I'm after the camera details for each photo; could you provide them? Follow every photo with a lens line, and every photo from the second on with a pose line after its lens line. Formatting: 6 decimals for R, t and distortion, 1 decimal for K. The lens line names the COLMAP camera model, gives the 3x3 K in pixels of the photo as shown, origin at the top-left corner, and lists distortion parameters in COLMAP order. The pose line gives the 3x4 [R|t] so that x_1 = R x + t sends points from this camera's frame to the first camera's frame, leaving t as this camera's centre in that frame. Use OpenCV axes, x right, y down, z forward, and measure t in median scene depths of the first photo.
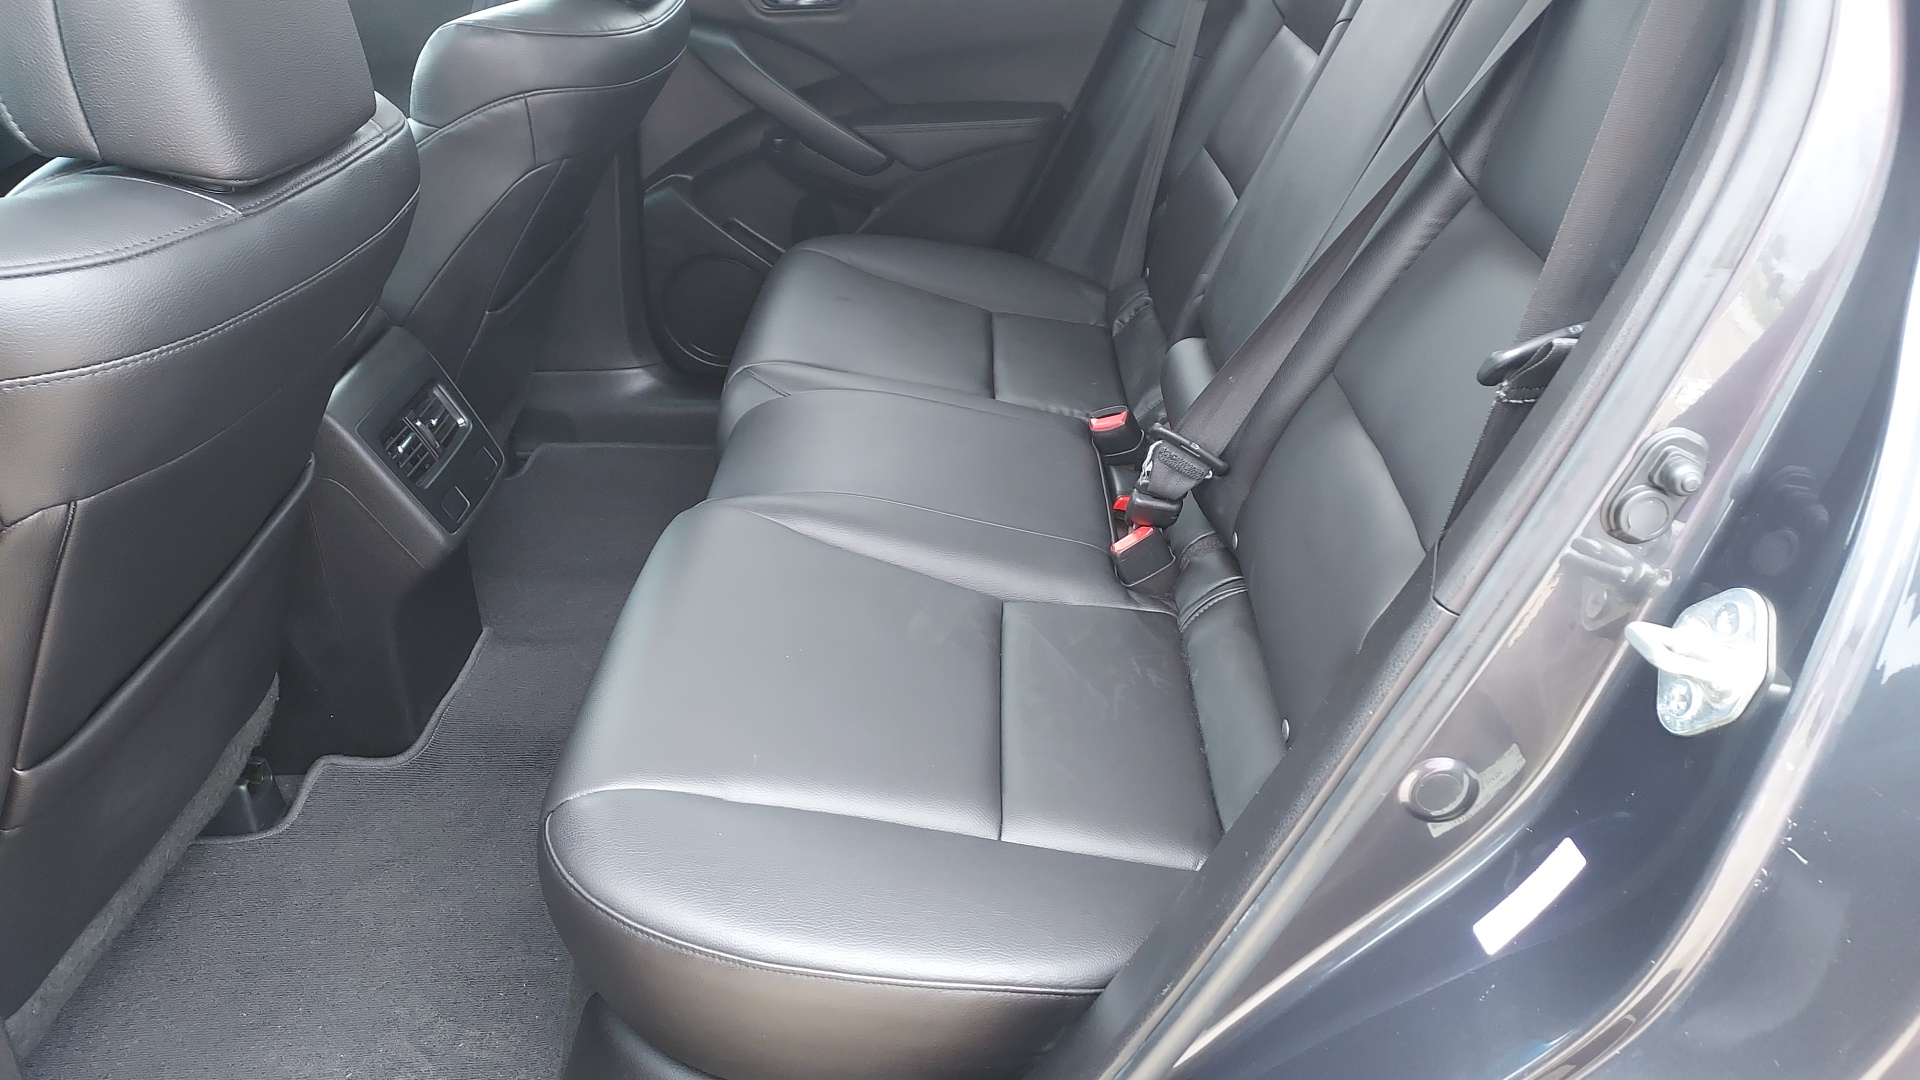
lens RADIAL K [[1391.8, 0, 983.8], [0, 1391.8, 520.7], [0, 0, 1]] dist [0.082551, -0.090375]
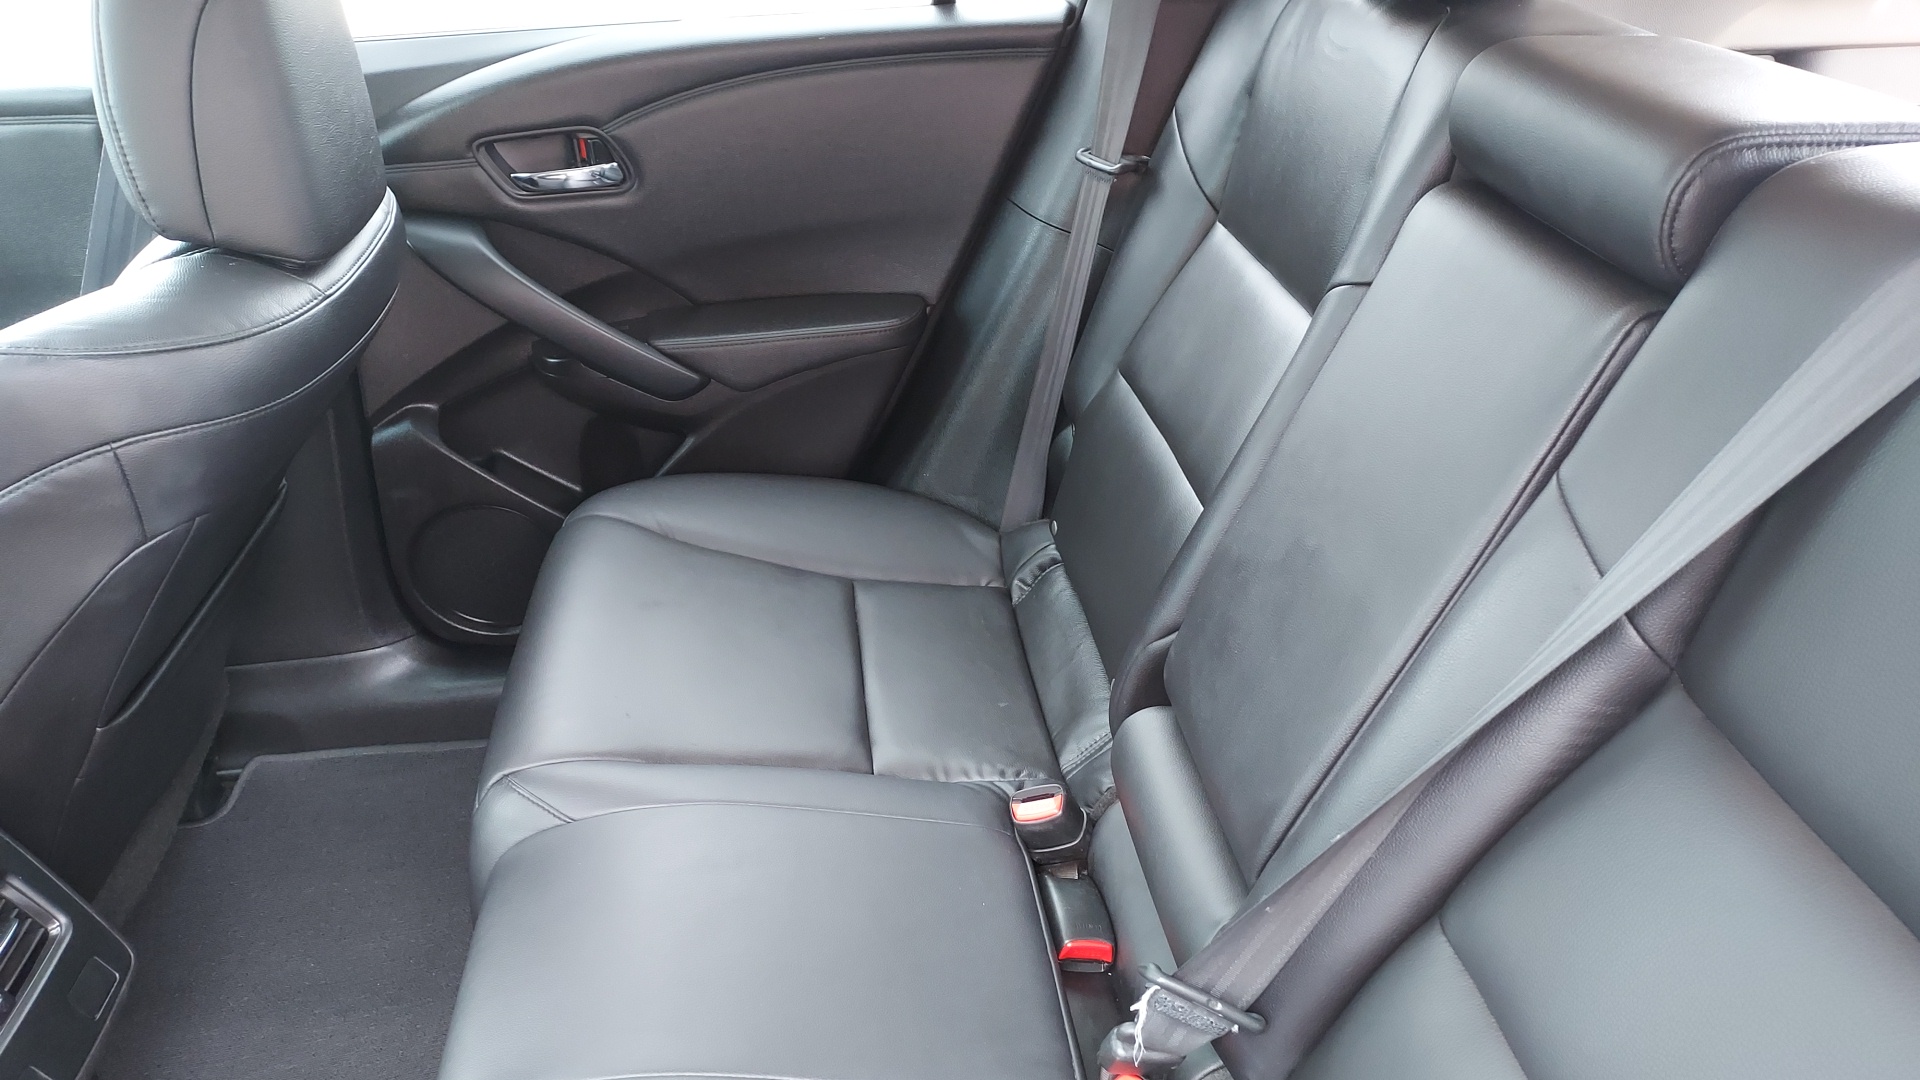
lens RADIAL K [[1391.8, 0, 983.8], [0, 1391.8, 520.7], [0, 0, 1]] dist [0.082551, -0.090375]
pose [[0.991500, -0.066144, 0.112040, -0.006741], [0.066714, 0.997771, -0.001342, -0.177736], [-0.111701, 0.008805, 0.993703, 0.236186]]
